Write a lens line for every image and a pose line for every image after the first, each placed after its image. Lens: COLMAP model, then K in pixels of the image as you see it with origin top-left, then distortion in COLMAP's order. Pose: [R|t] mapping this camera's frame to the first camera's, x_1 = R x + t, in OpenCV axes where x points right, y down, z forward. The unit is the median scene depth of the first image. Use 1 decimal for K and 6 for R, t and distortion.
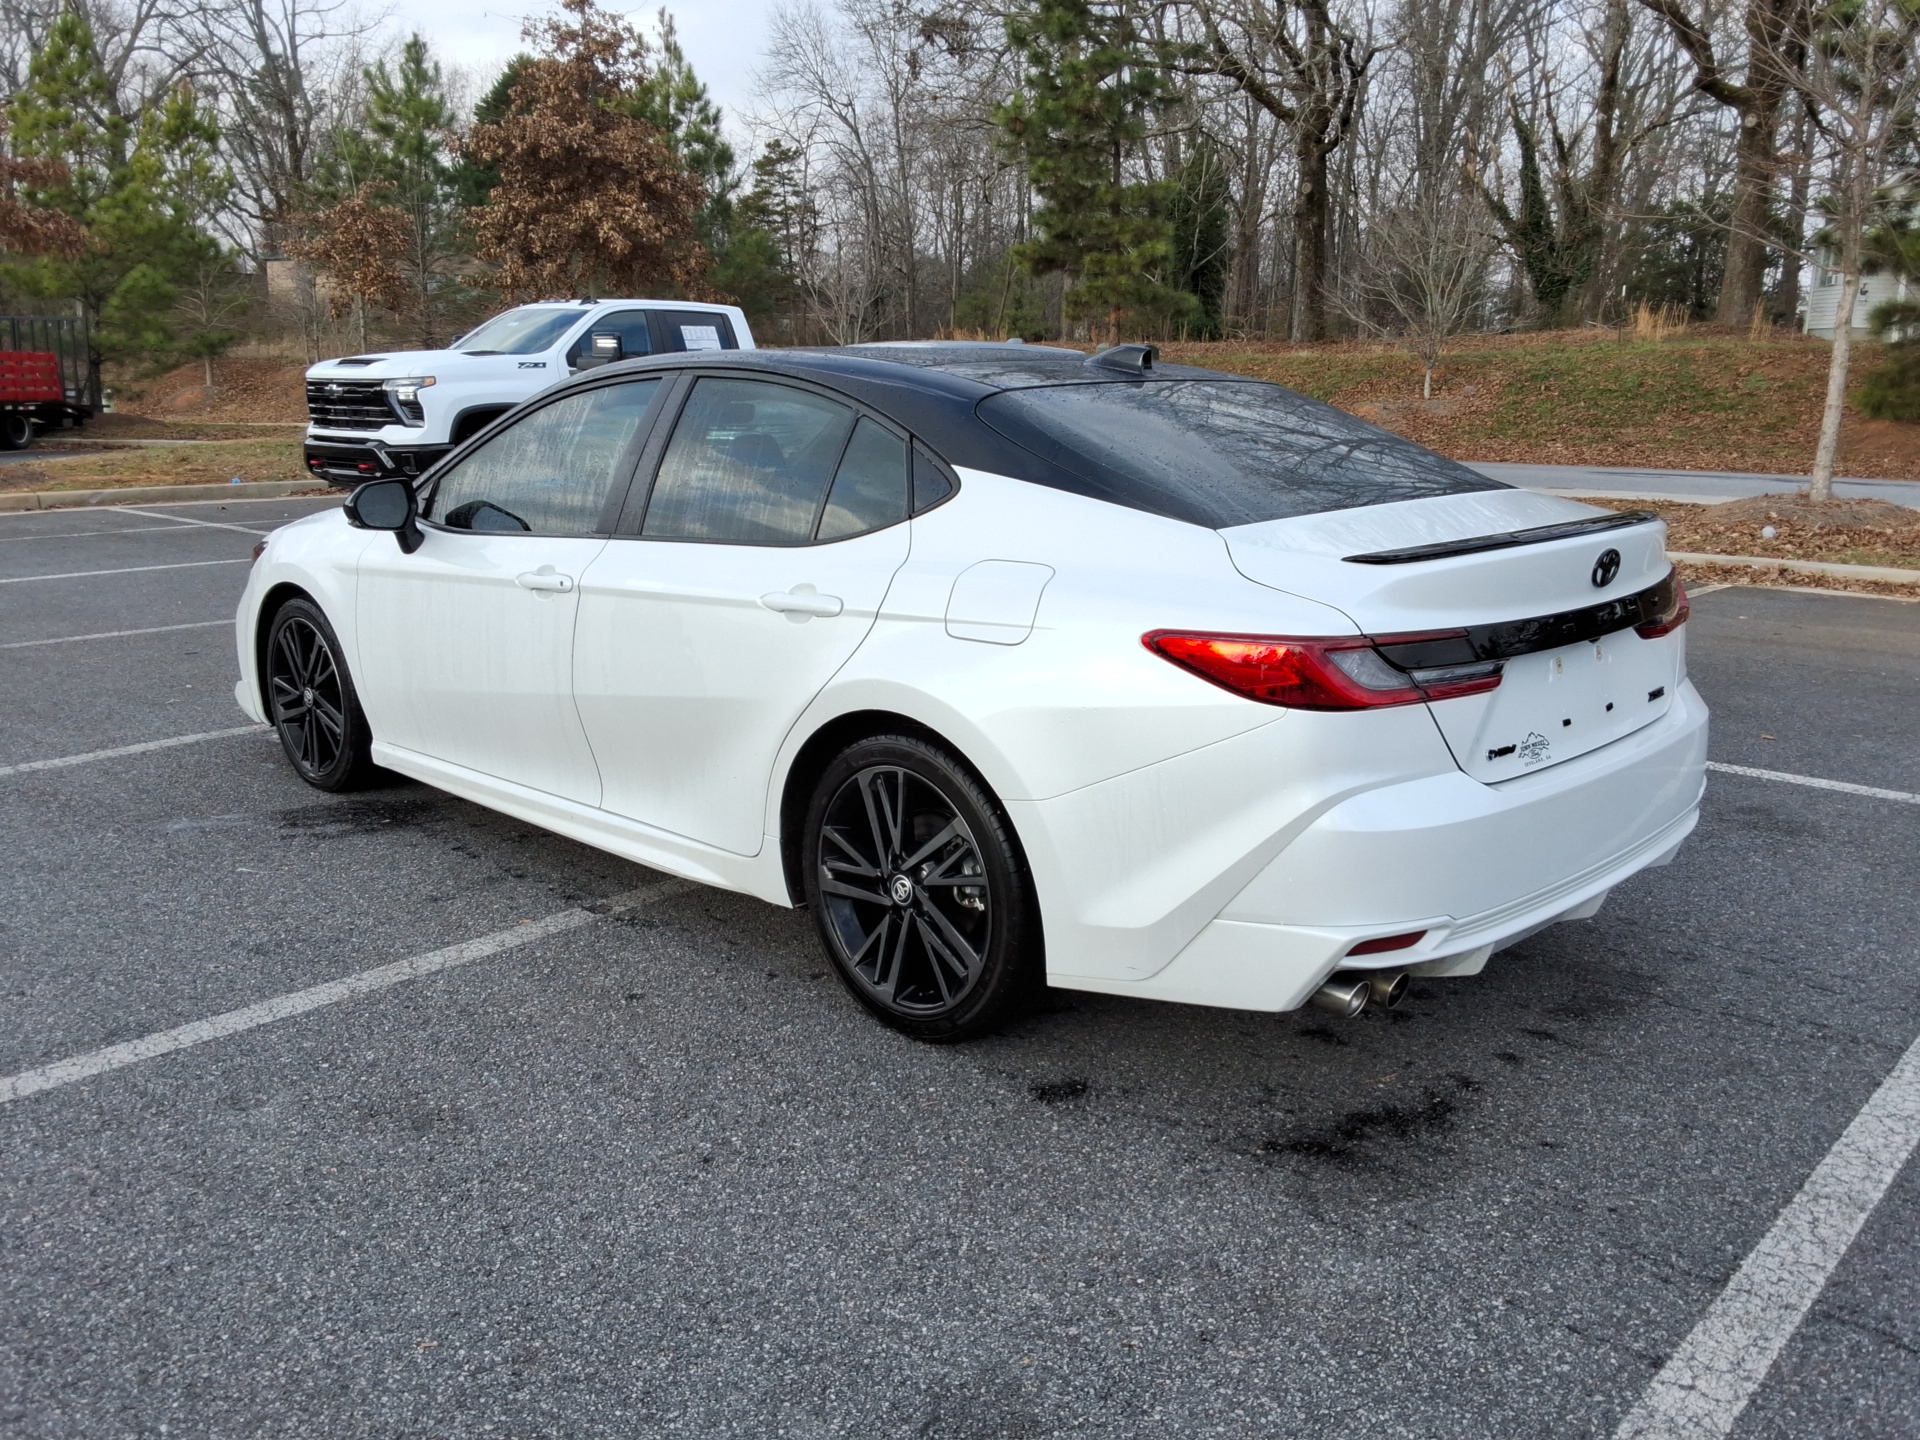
lens RADIAL K [[1563.7, 0, 974.3], [0, 1563.7, 724.4], [0, 0, 1]] dist [0.028794, -0.062640]
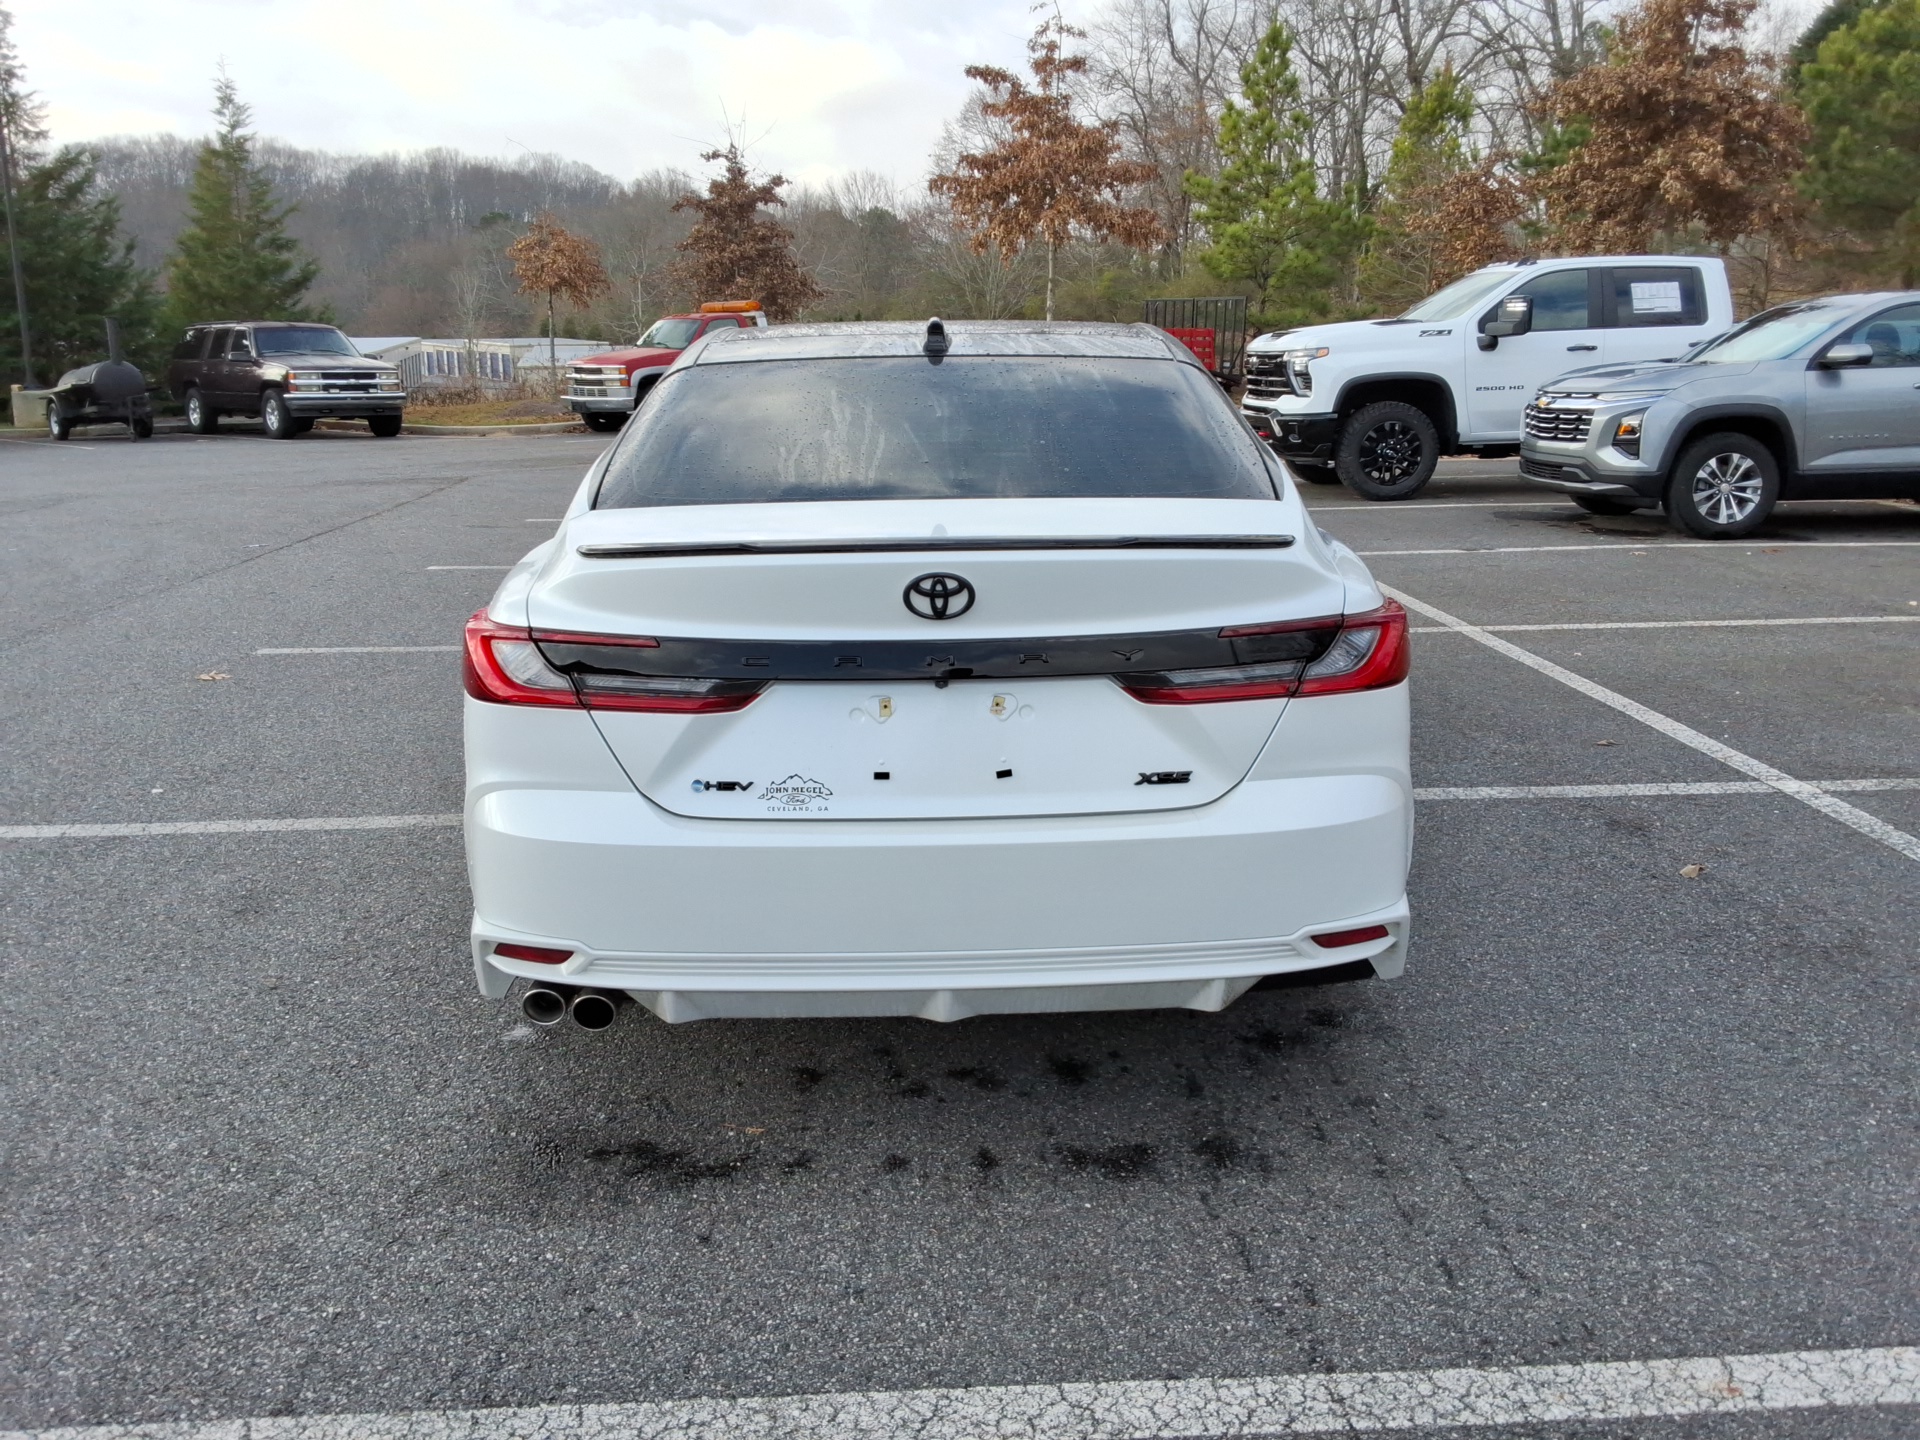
lens RADIAL K [[1563.7, 0, 963.2], [0, 1563.7, 721.9], [0, 0, 1]] dist [0.028794, -0.062640]
pose [[0.696679, 0.148972, -0.701744, 0.811172], [-0.135240, 0.987935, 0.075463, -0.079429], [0.704520, 0.042330, 0.708421, 0.370921]]
